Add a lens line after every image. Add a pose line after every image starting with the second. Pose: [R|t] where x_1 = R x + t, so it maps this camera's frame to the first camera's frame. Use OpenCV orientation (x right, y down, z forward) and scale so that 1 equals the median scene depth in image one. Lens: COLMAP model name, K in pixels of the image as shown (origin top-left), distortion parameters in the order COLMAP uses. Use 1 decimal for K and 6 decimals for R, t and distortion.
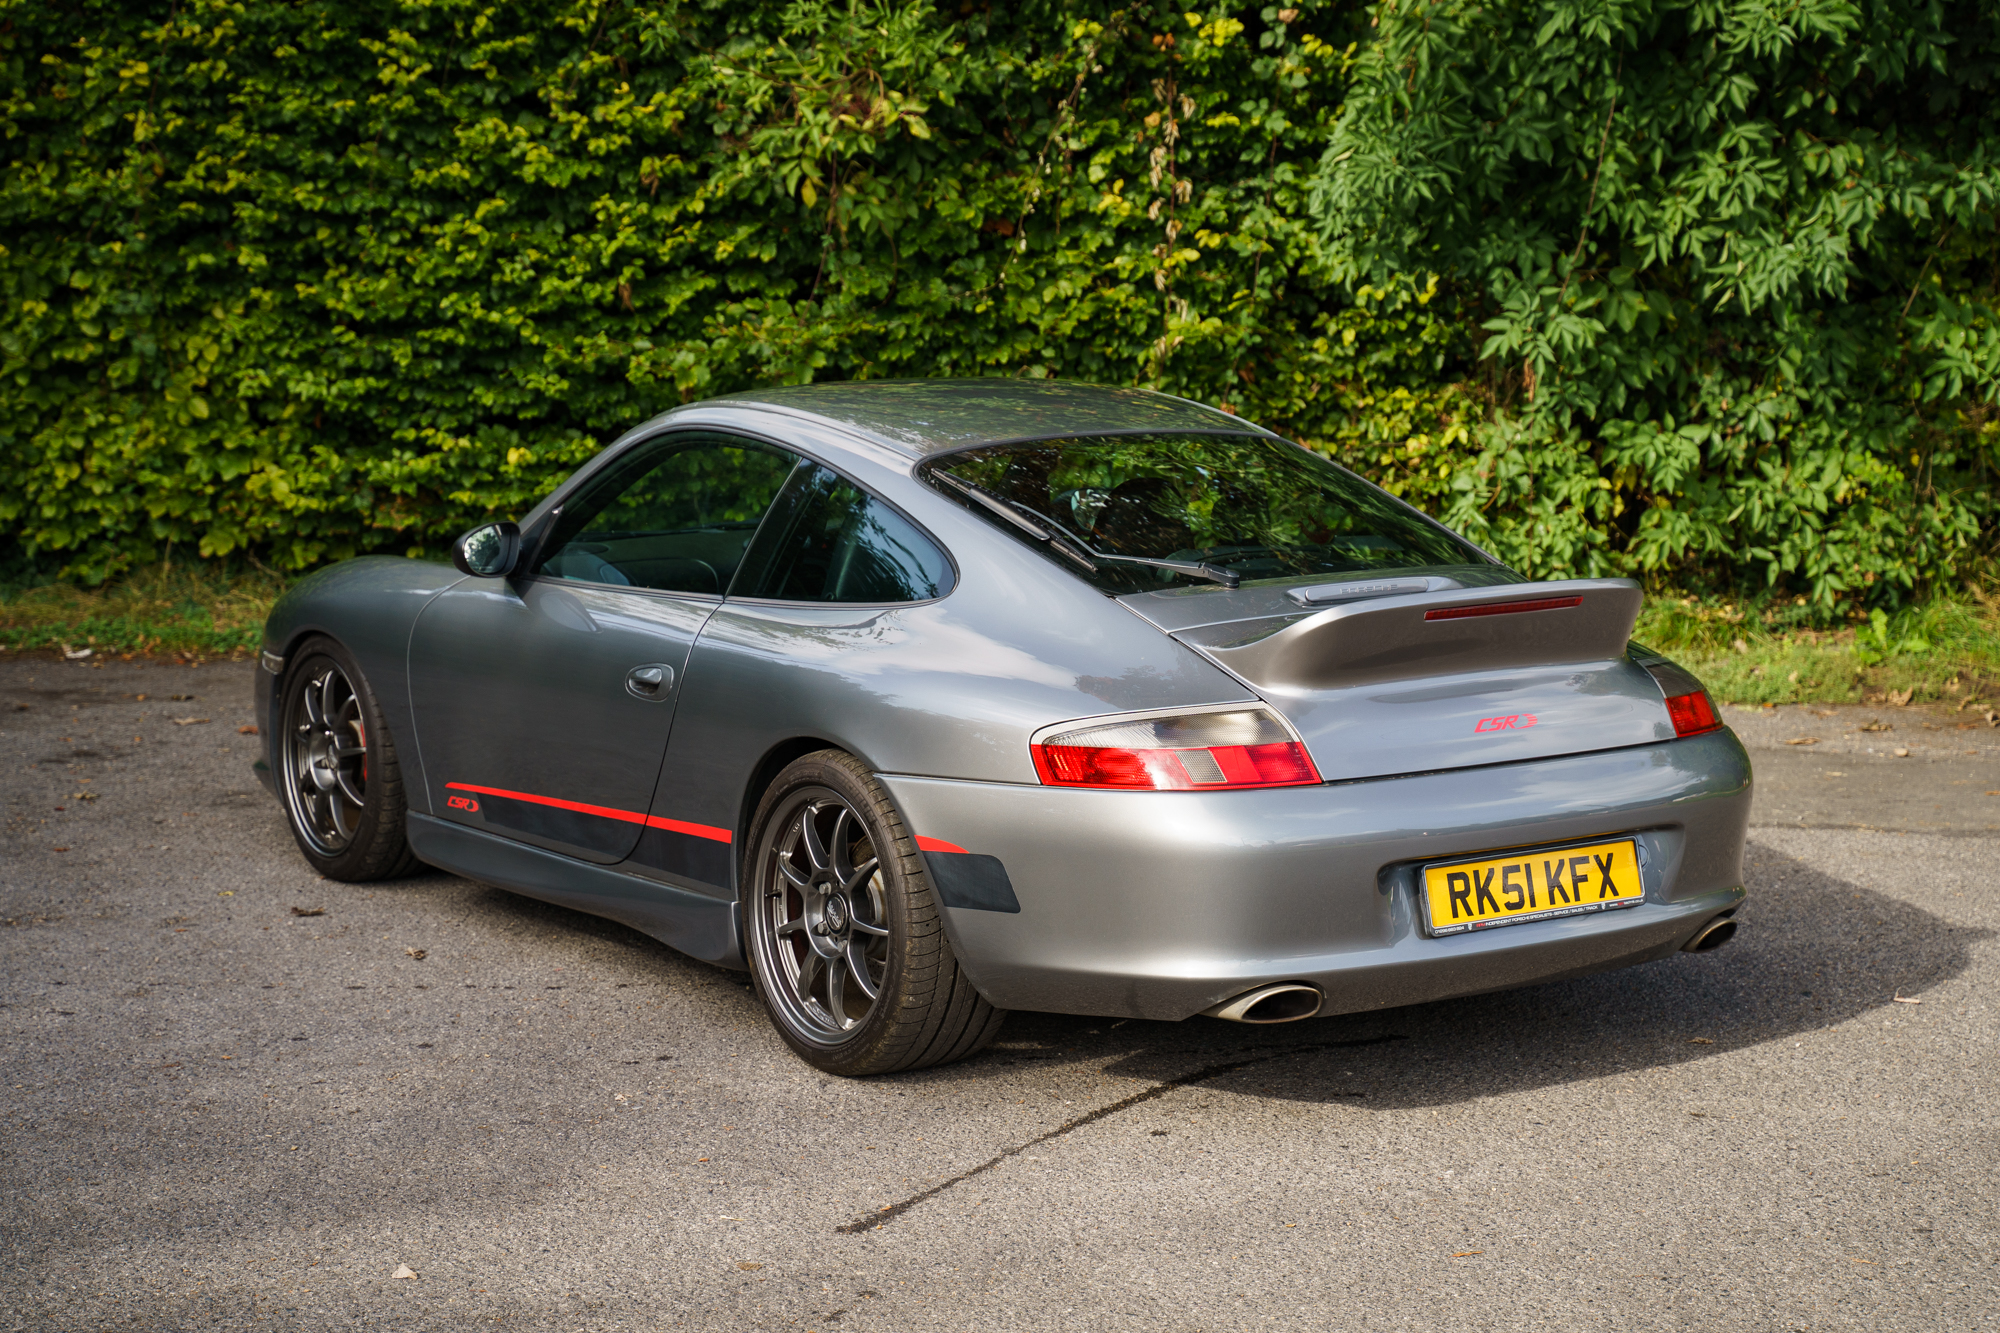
lens RADIAL K [[3526.4, 0, 1000.0], [0, 3526.4, 666.5], [0, 0, 1]] dist [0.146579, 0.287331]
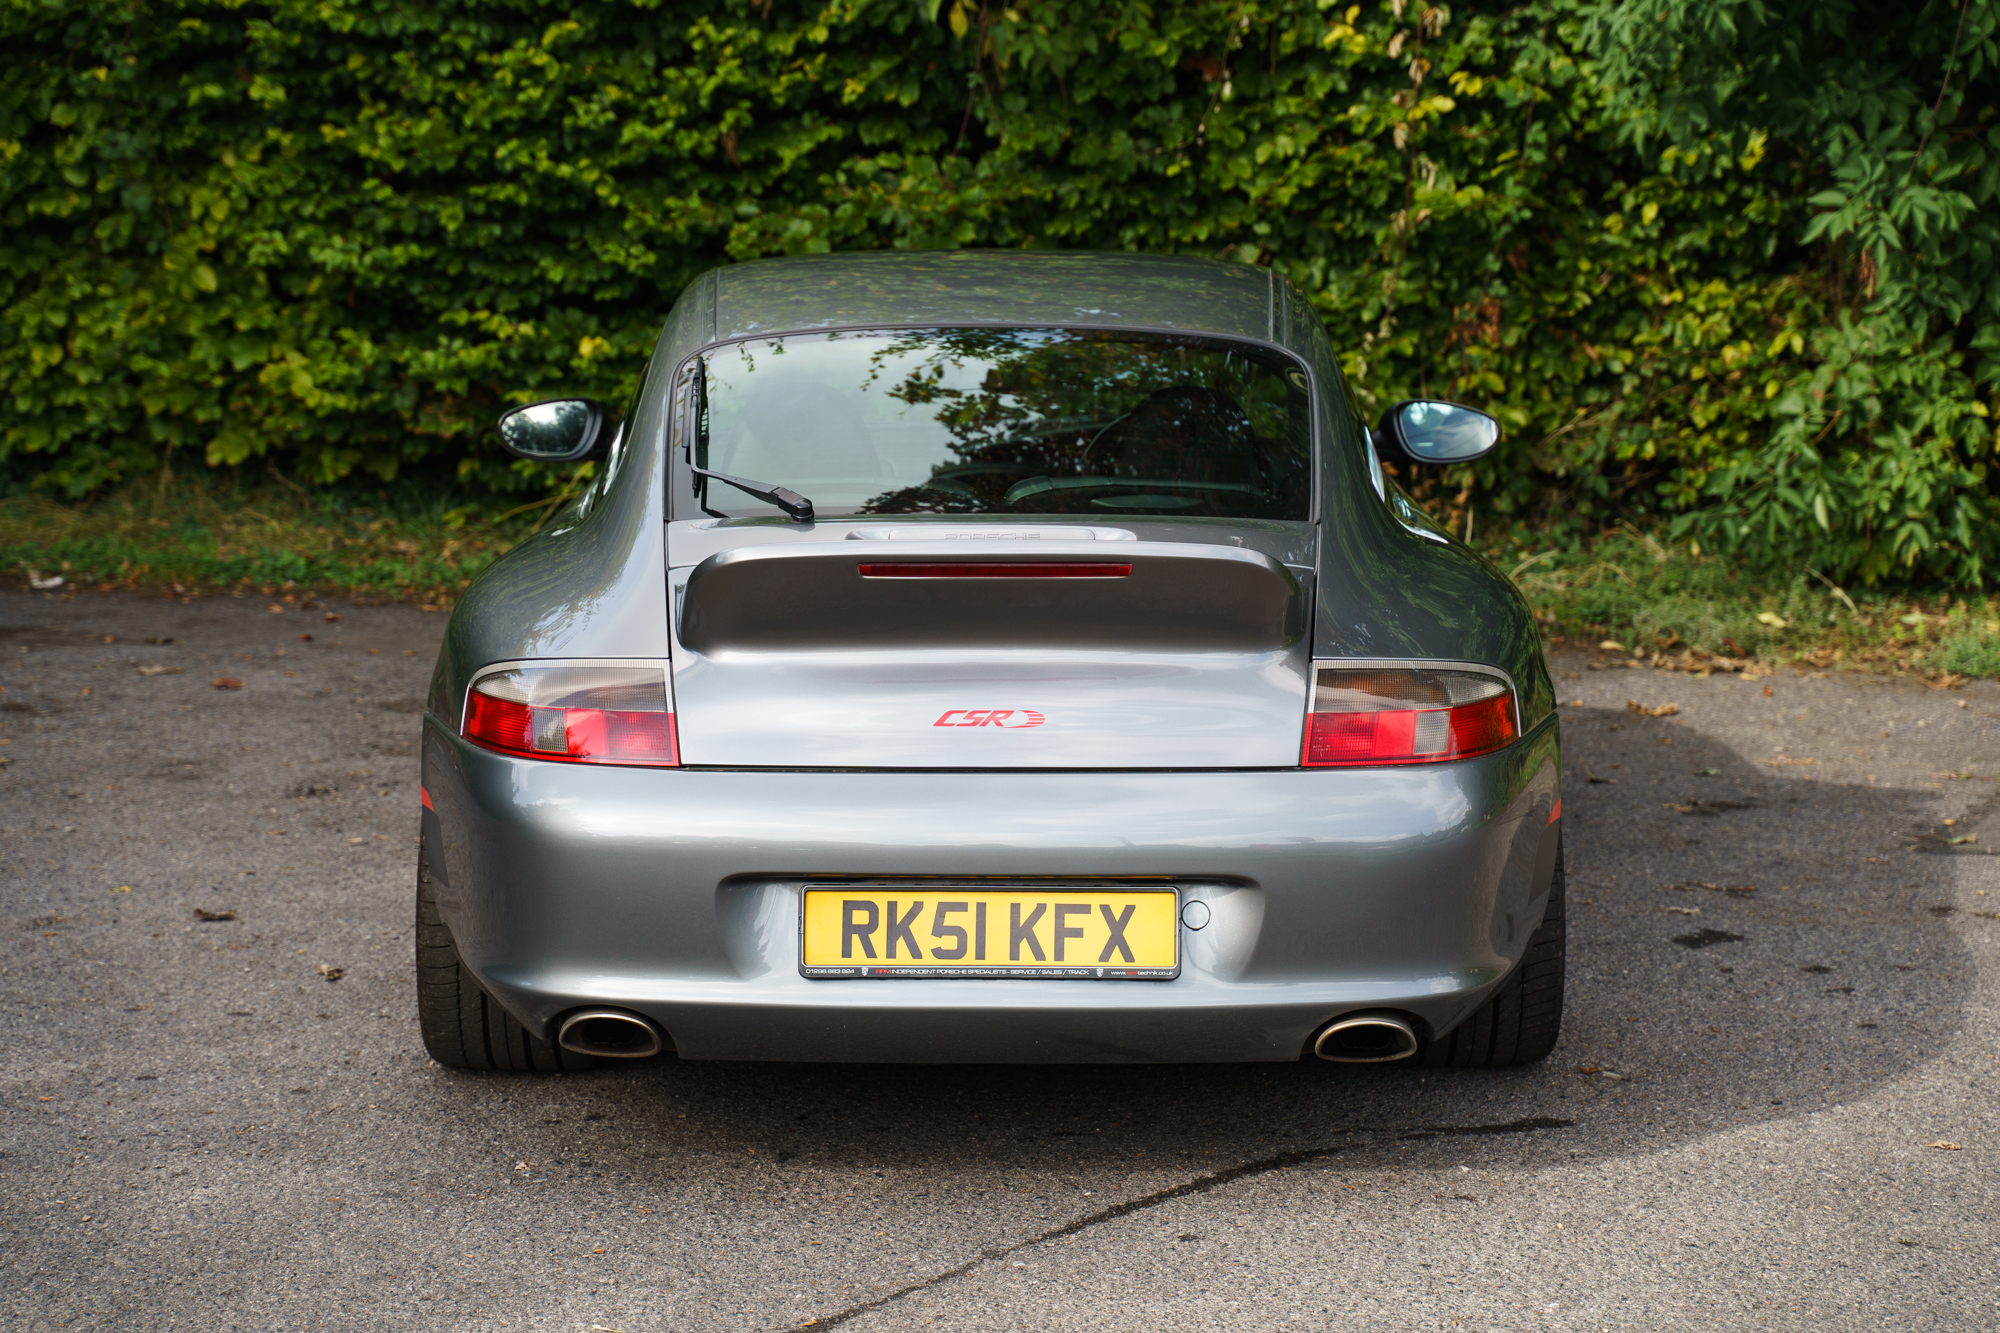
lens RADIAL K [[4423.7, 0, 1005.1], [0, 4423.7, 643.5], [0, 0, 1]] dist [0.290967, 0.227592]
pose [[0.995925, 0.025823, -0.086415, 0.044794], [-0.025427, 0.999661, 0.005681, -0.001106], [0.086532, -0.003460, 0.996243, 0.015998]]
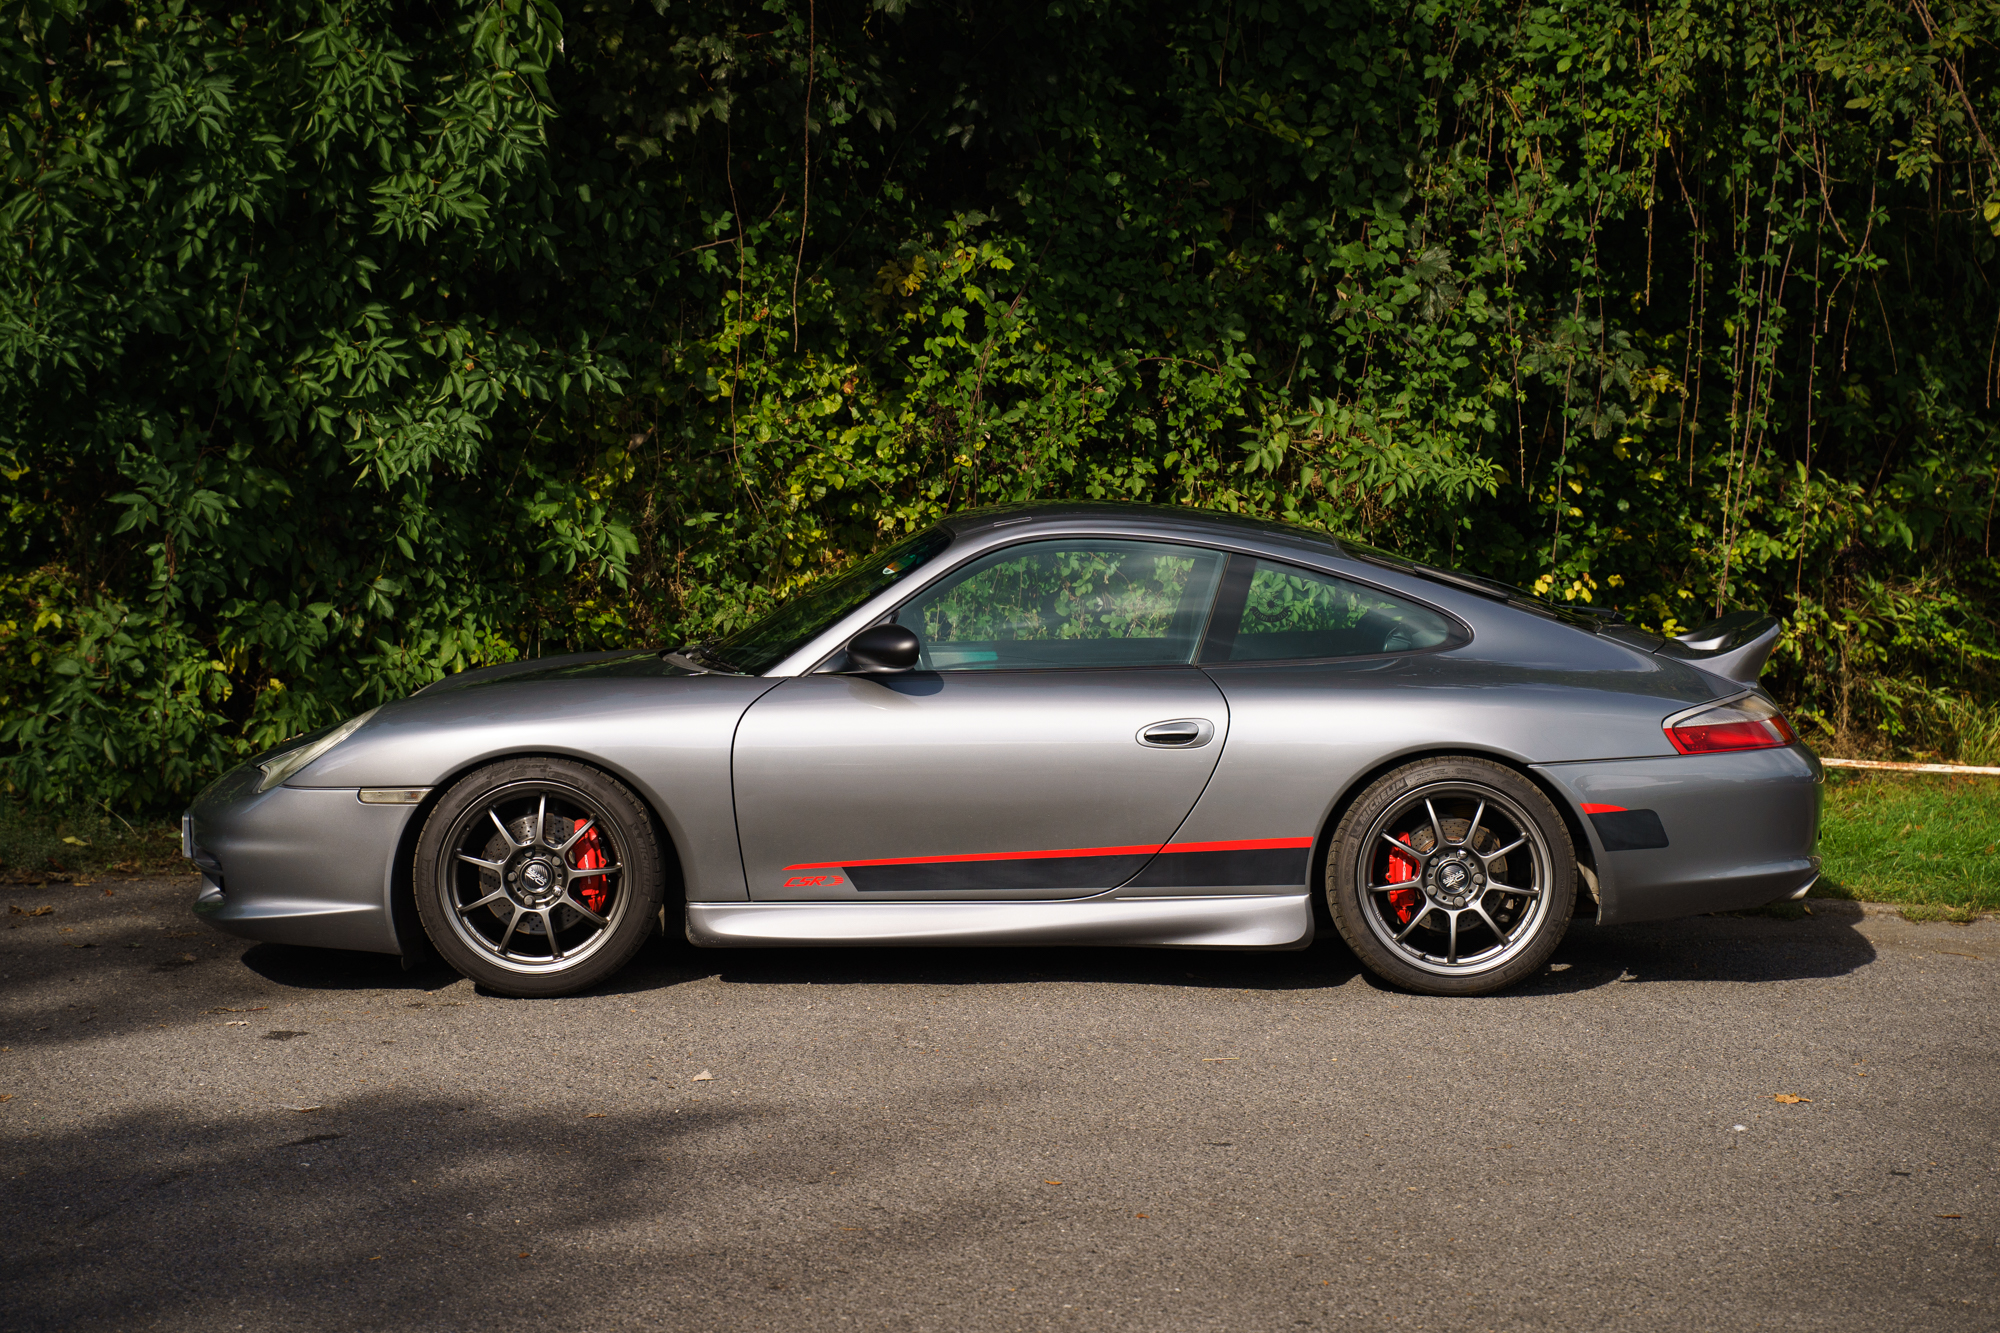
lens RADIAL K [[4423.7, 0, 1005.1], [0, 4423.7, 643.5], [0, 0, 1]] dist [0.290967, 0.227592]
pose [[0.892191, -0.015592, 0.451388, -0.183904], [0.051796, 0.996342, -0.067962, 0.035570], [-0.448678, 0.084015, 0.889736, -0.181472]]
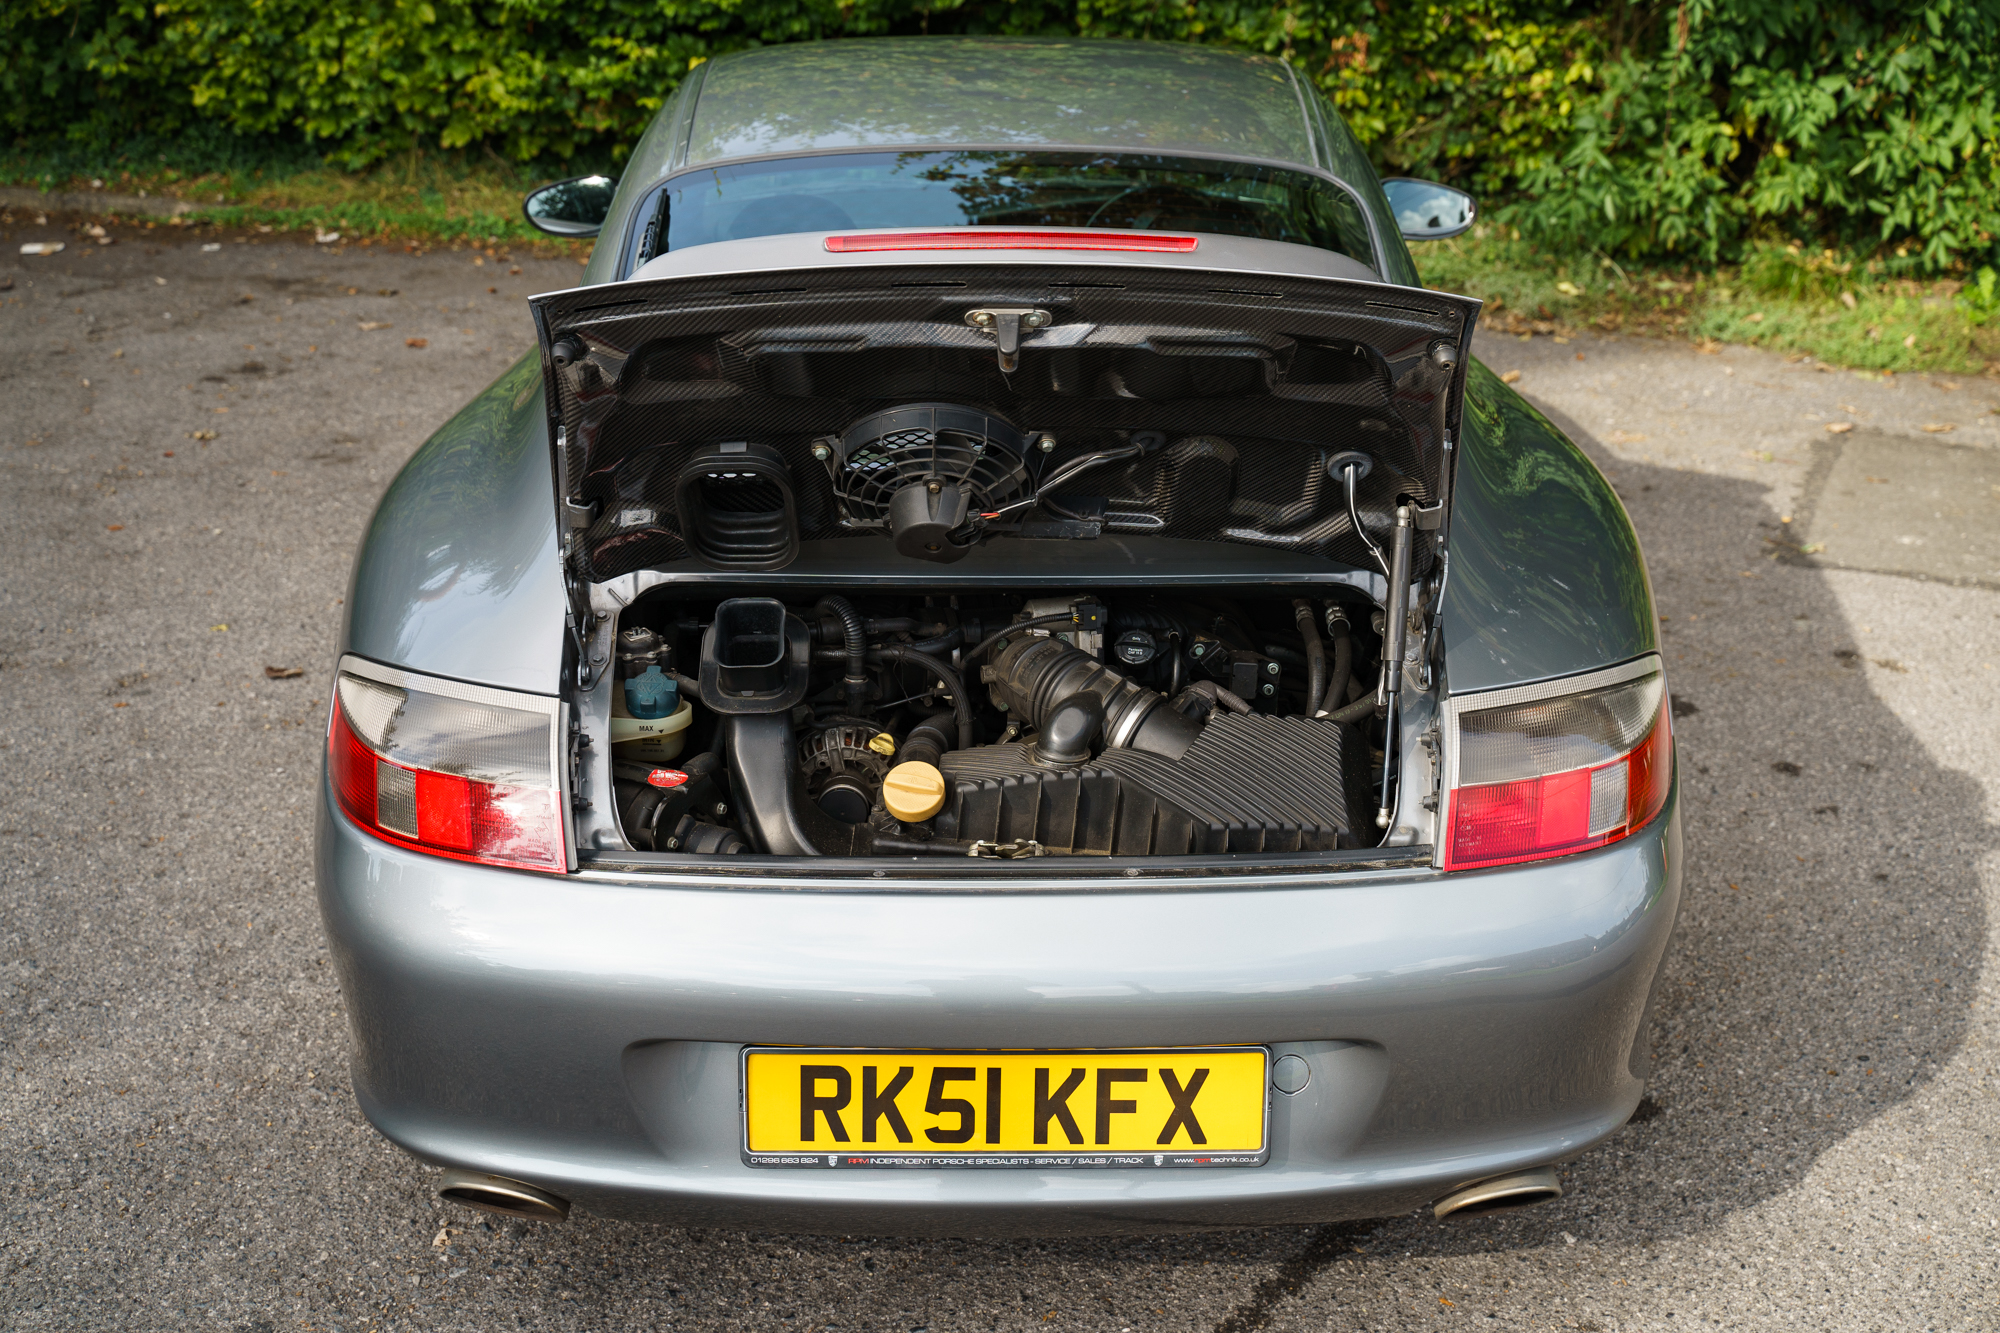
lens RADIAL K [[2032.0, 0, 1027.7], [0, 2032.0, 656.6], [0, 0, 1]] dist [-0.054010, 0.103943]
pose [[0.997222, 0.043952, -0.060144, 0.010096], [-0.027590, 0.967891, 0.249853, -0.042848], [0.069194, -0.247499, 0.966414, 0.370607]]
